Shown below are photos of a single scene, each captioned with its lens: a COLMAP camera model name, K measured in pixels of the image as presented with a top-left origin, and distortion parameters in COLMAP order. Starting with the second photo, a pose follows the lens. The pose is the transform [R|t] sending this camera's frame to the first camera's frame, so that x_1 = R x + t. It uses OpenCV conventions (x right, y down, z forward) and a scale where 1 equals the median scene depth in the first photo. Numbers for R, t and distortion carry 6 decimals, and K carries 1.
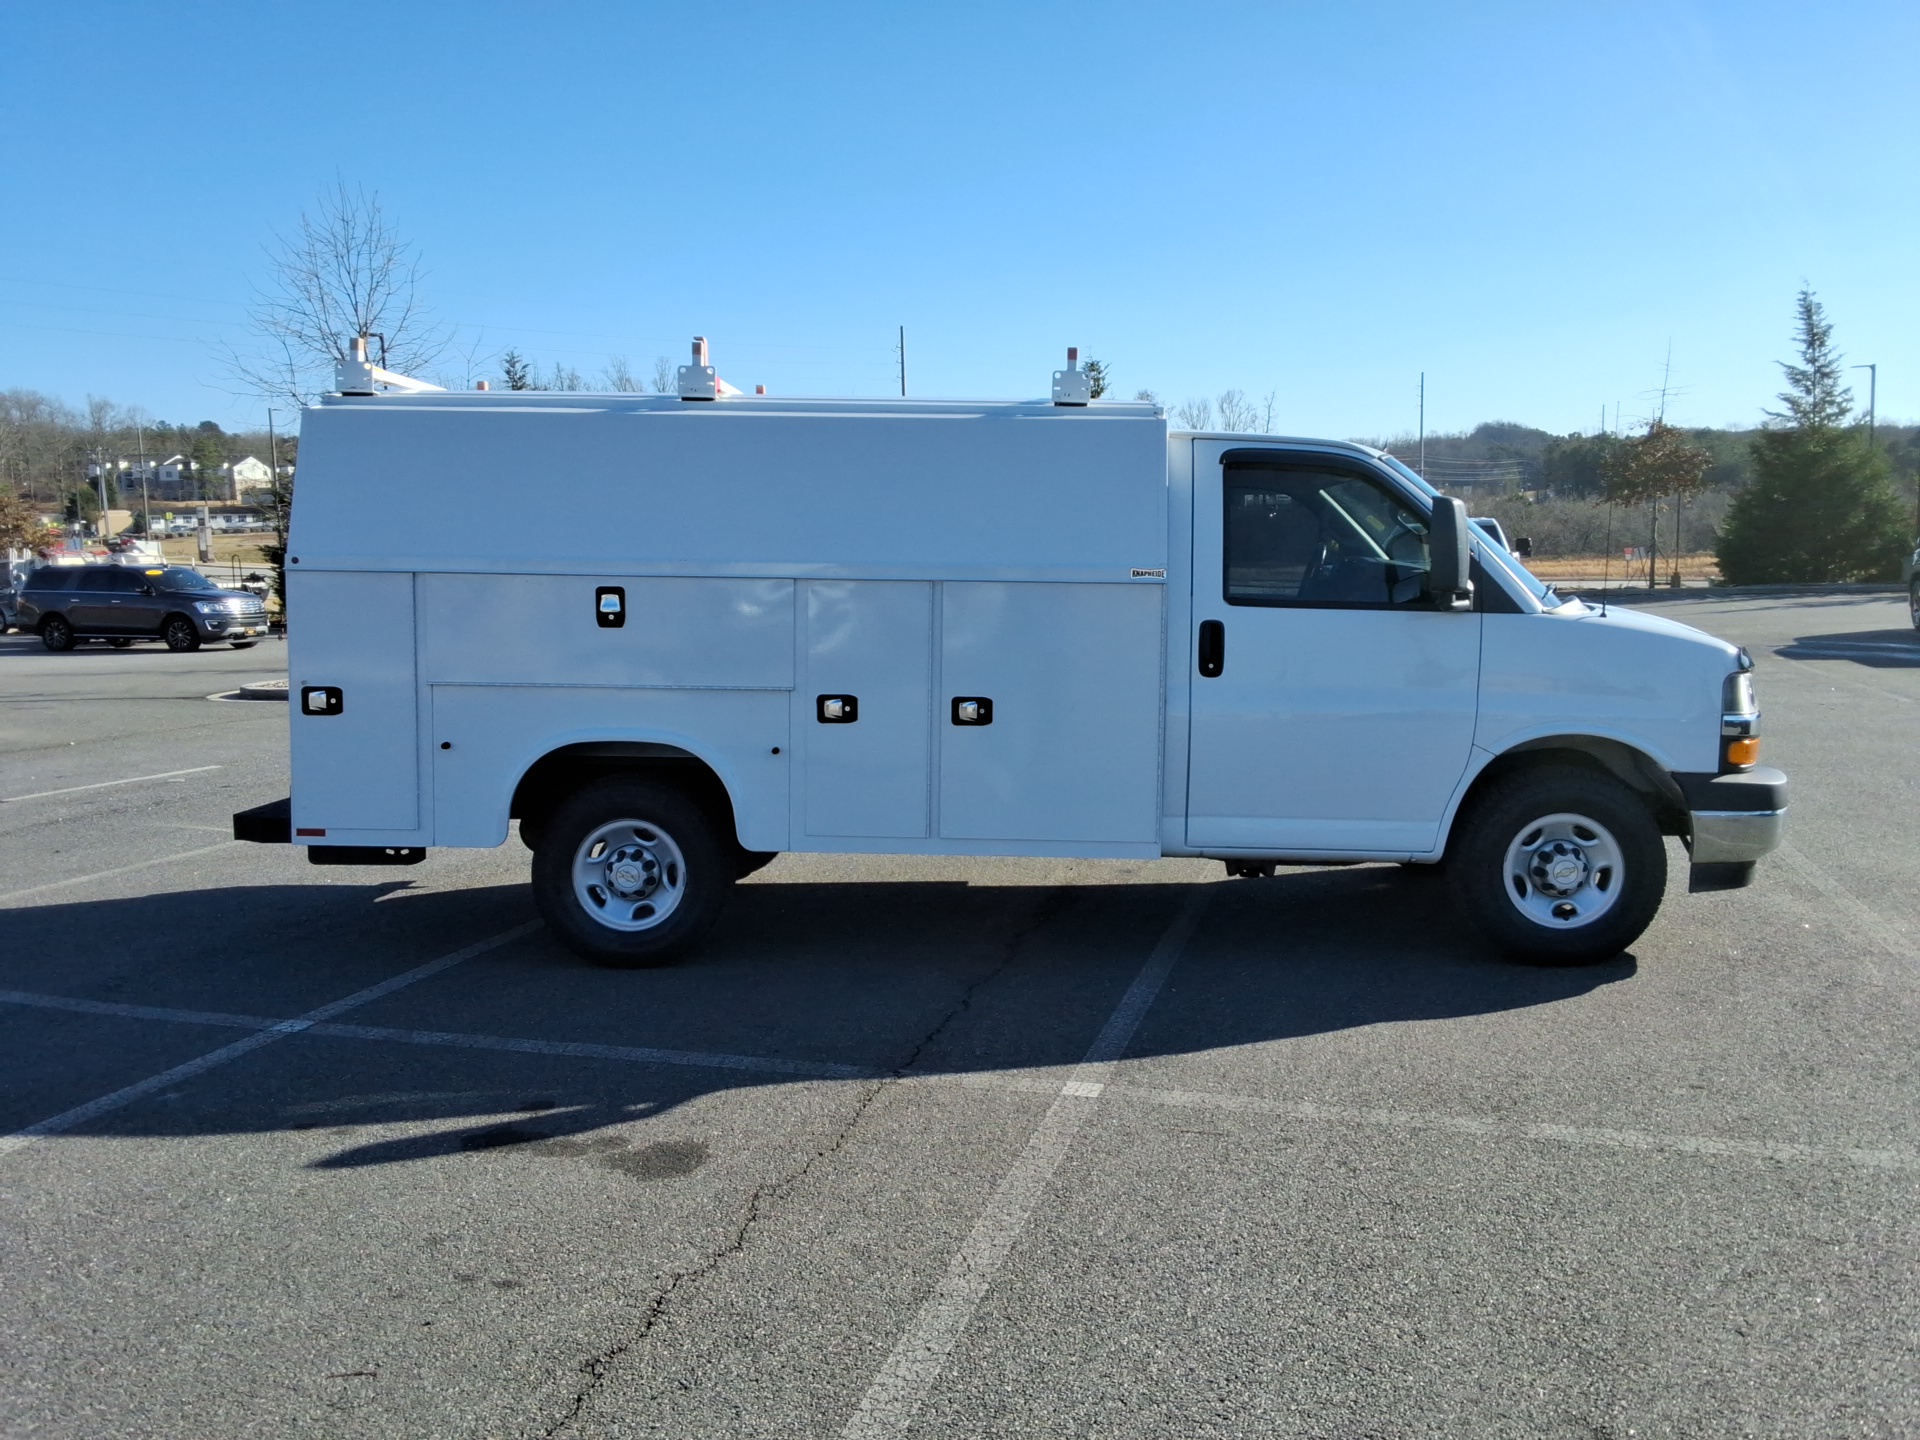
lens RADIAL K [[1540.5, 0, 978.0], [0, 1540.5, 703.3], [0, 0, 1]] dist [0.137752, -0.234872]
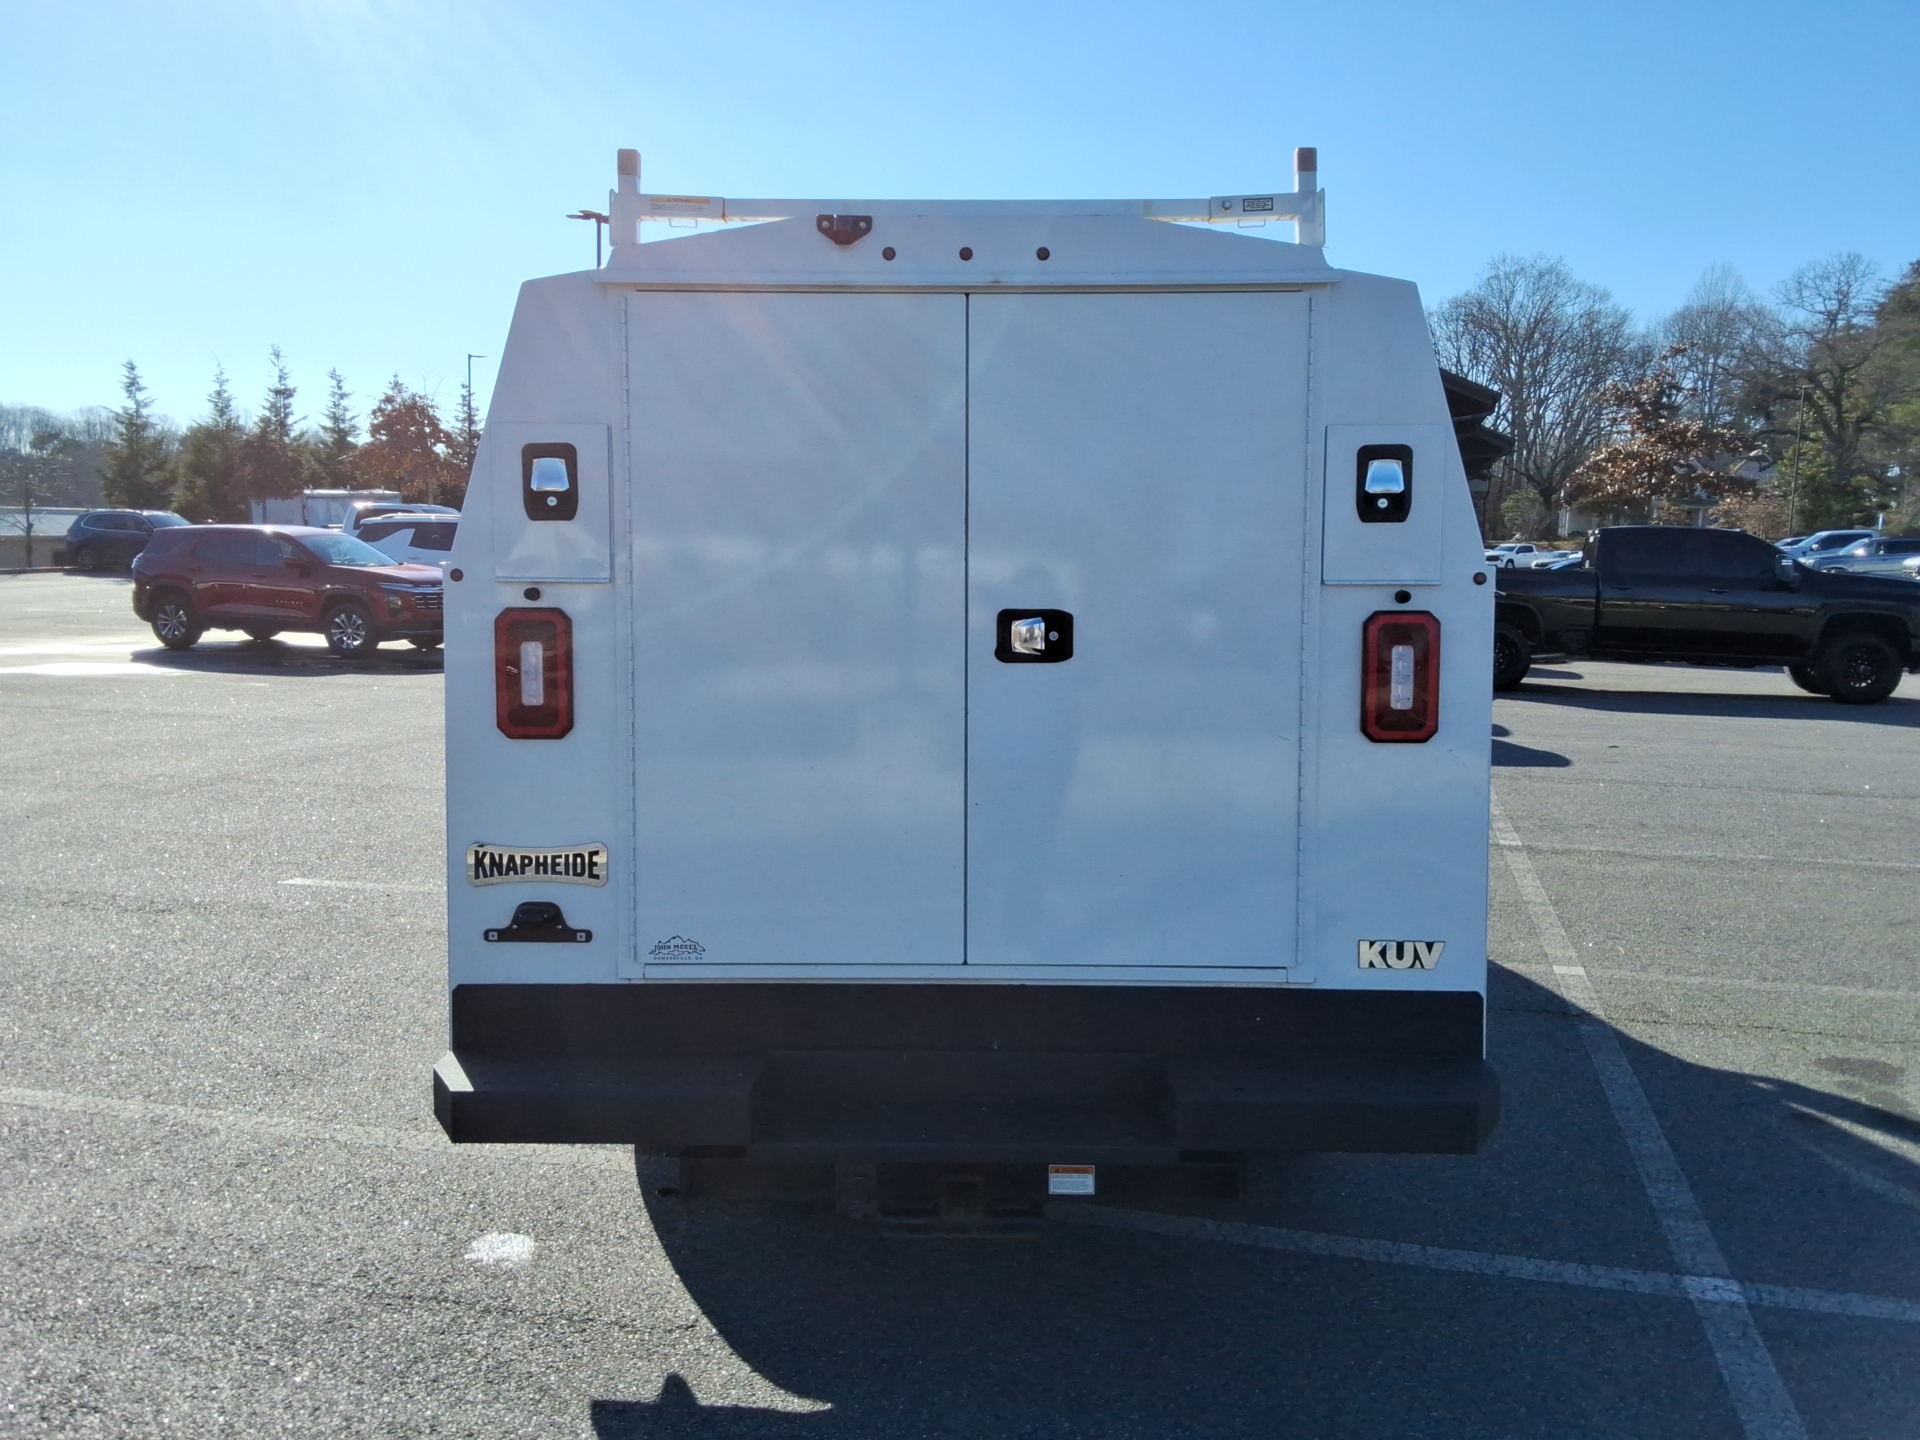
lens RADIAL K [[1540.5, 0, 978.0], [0, 1540.5, 703.3], [0, 0, 1]] dist [0.137752, -0.234872]
pose [[-0.027490, -0.087454, 0.995789, -0.979619], [0.086998, 0.992177, 0.089539, -0.112760], [-0.995829, 0.089093, -0.019667, 1.199774]]
